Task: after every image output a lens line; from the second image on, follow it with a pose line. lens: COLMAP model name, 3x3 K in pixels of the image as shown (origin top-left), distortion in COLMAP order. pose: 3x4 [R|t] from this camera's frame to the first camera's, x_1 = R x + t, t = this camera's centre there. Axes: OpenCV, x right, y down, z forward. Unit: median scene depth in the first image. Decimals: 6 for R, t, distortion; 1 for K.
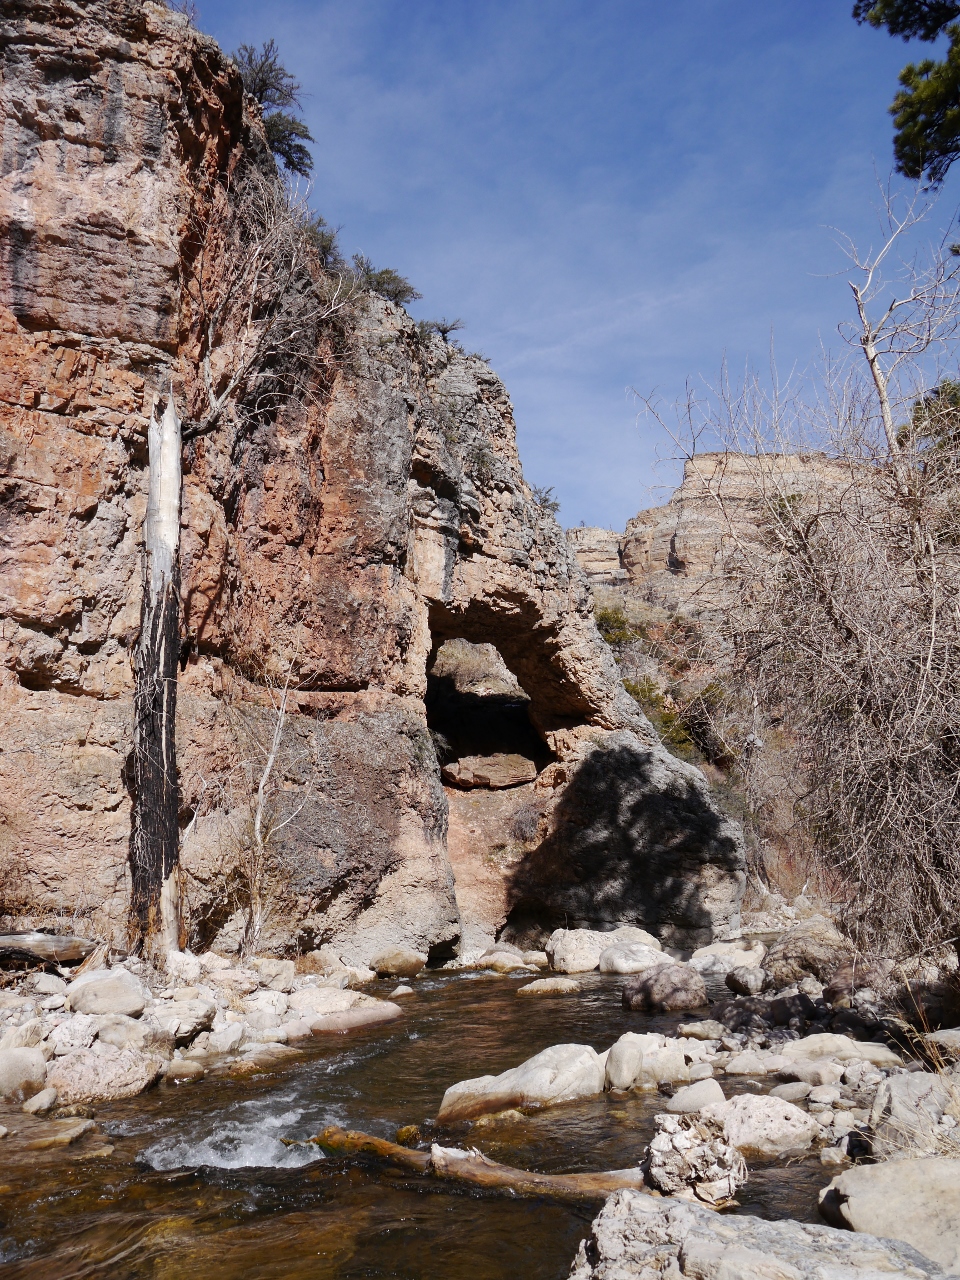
lens RADIAL K [[1369.4, 0, 480.0], [0, 1369.4, 640.0], [0, 0, 1]] dist [-0.018573, -0.012639]
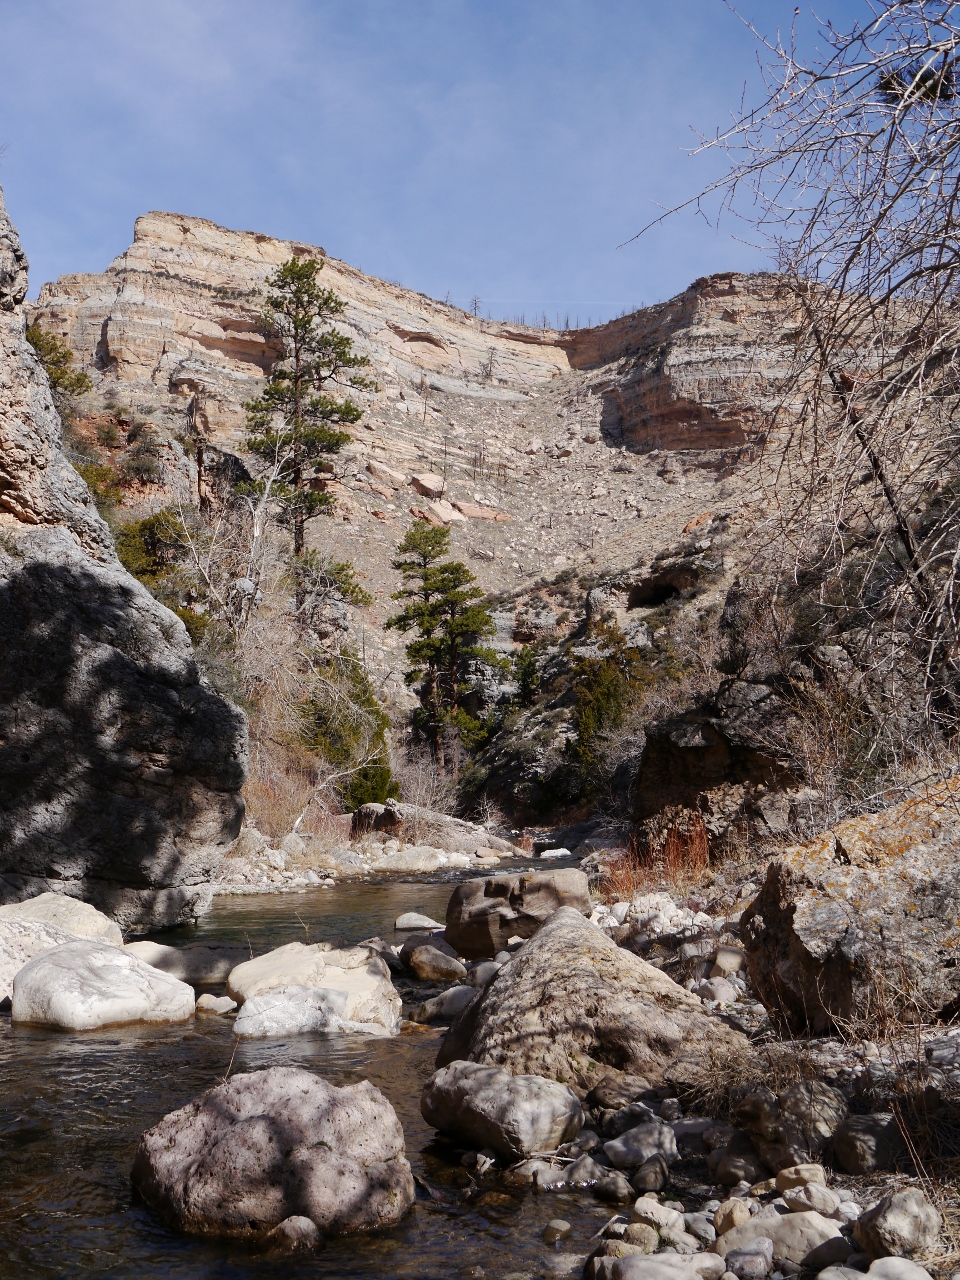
lens RADIAL K [[1369.4, 0, 480.0], [0, 1369.4, 640.0], [0, 0, 1]] dist [-0.018573, -0.012639]
pose [[0.884726, 0.100934, 0.455053, 0.007659], [-0.126956, 0.991543, 0.026901, 0.055006], [-0.448489, -0.081571, 0.890058, 0.318296]]
